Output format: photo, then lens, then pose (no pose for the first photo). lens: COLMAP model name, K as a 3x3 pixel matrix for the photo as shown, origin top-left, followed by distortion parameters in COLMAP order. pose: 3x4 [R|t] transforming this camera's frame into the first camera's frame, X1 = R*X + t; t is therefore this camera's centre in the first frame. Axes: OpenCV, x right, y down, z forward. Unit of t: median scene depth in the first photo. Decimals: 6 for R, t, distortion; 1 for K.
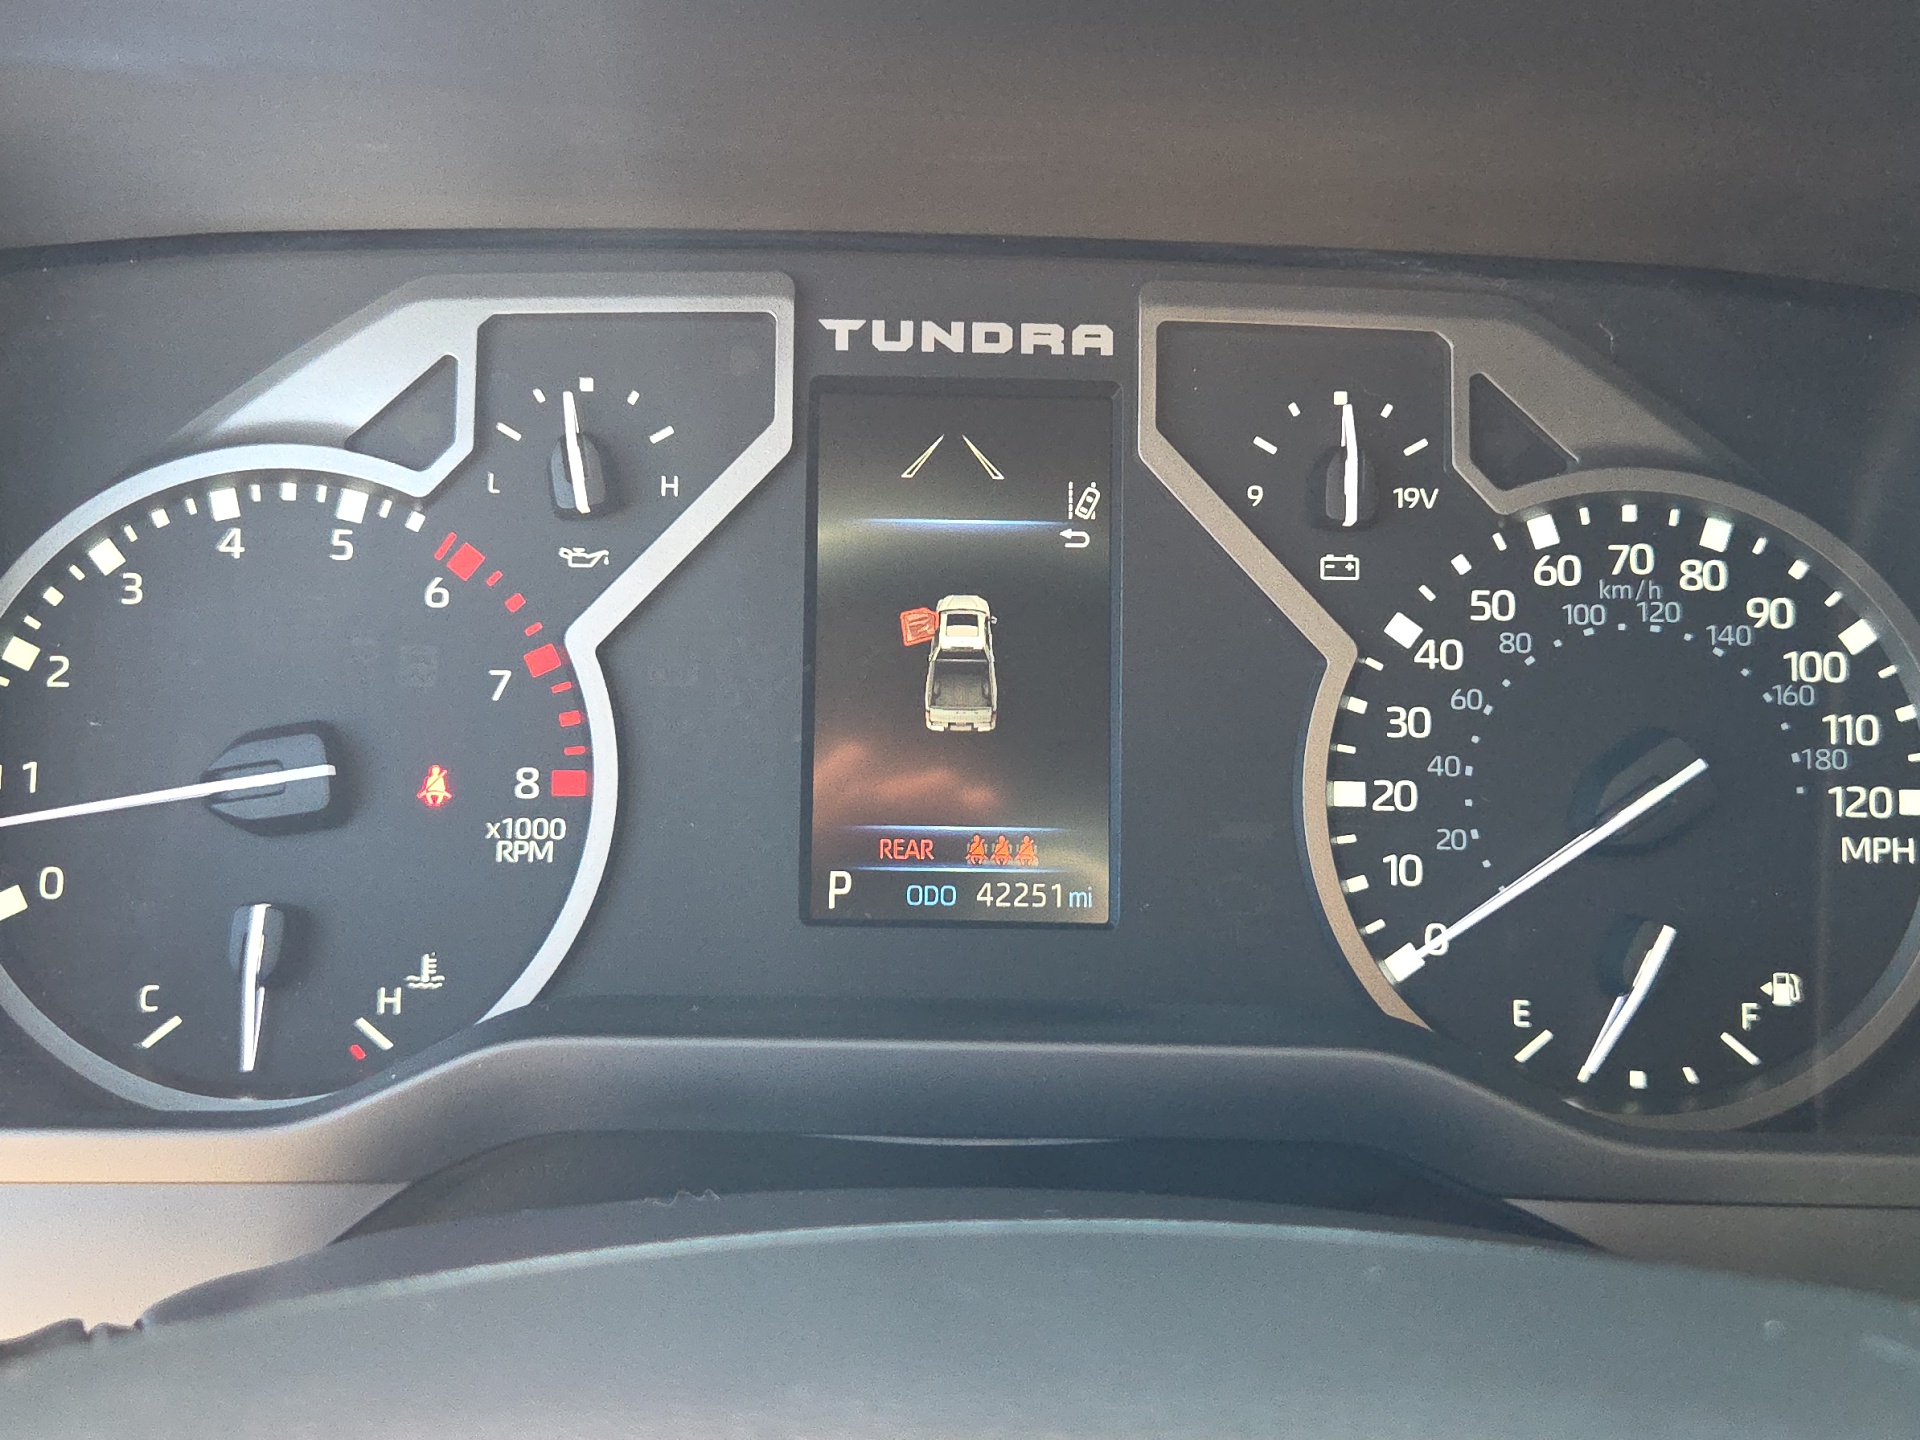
lens RADIAL K [[1773.1, 0, 990.4], [0, 1773.1, 703.8], [0, 0, 1]] dist [0.037906, 0.000000]
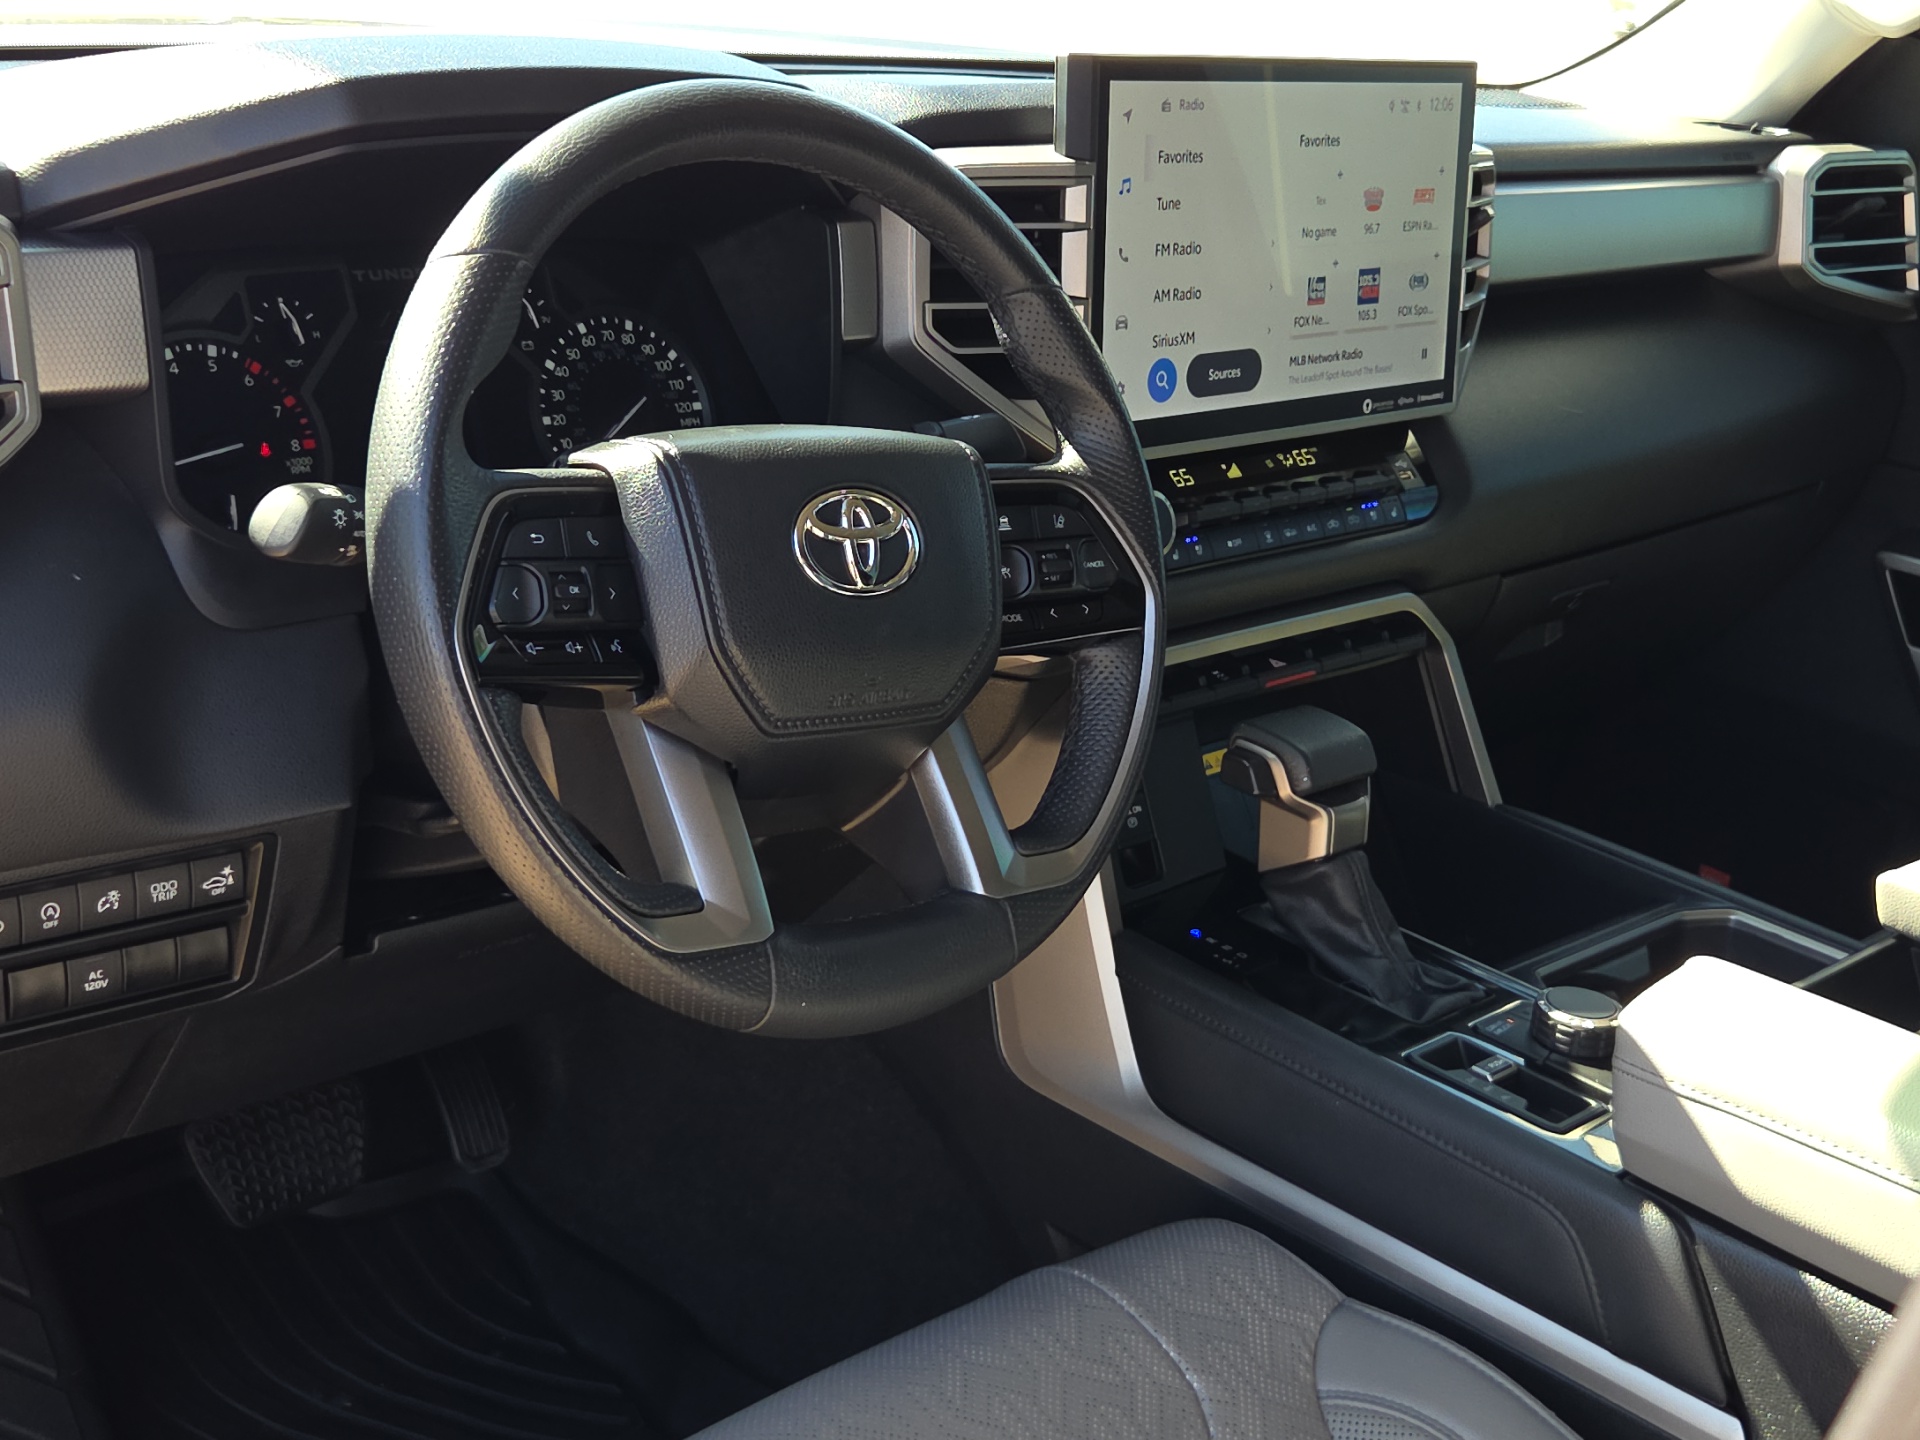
lens RADIAL K [[2346.9, 0, 950.7], [0, 2346.9, 711.9], [0, 0, 1]] dist [0.046059, 0.000000]
pose [[0.728126, -0.182695, 0.660647, -1.983697], [0.157753, 0.982617, 0.097866, 0.249519], [-0.667043, 0.032960, 0.744290, -2.354290]]
